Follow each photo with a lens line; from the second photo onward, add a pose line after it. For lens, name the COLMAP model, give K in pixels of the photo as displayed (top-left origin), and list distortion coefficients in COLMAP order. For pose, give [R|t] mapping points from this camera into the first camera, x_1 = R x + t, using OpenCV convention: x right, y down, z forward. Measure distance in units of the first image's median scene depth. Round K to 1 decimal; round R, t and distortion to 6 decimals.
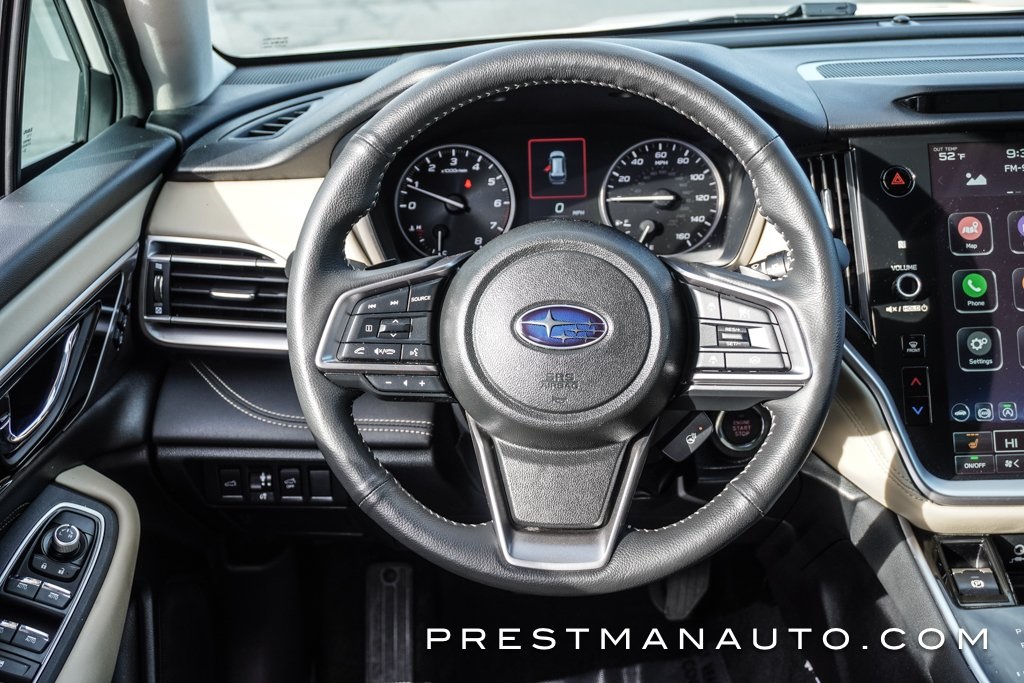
lens RADIAL K [[1395.3, 0, 512.0], [0, 1395.3, 341.5], [0, 0, 1]] dist [-0.000119, 0.025605]
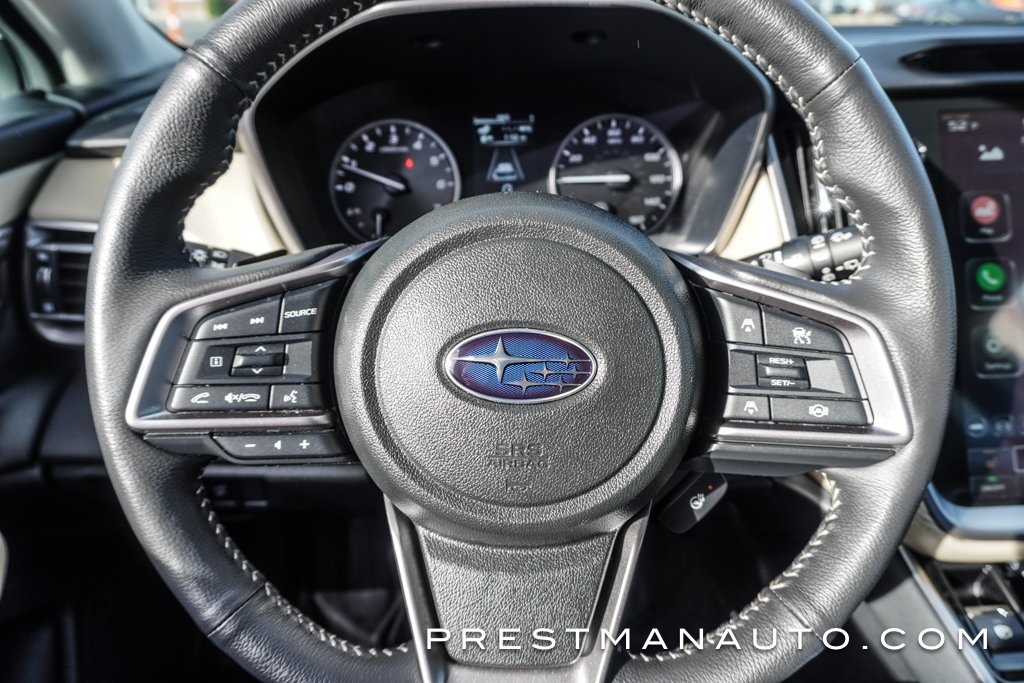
lens RADIAL K [[701.5, 0, 512.0], [0, 701.5, 341.5], [0, 0, 1]] dist [-0.045137, 0.048564]
pose [[0.998603, -0.008610, 0.052130, 0.015638], [0.003884, 0.995926, 0.090088, -0.046711], [-0.052694, -0.089760, 0.994569, 0.674780]]
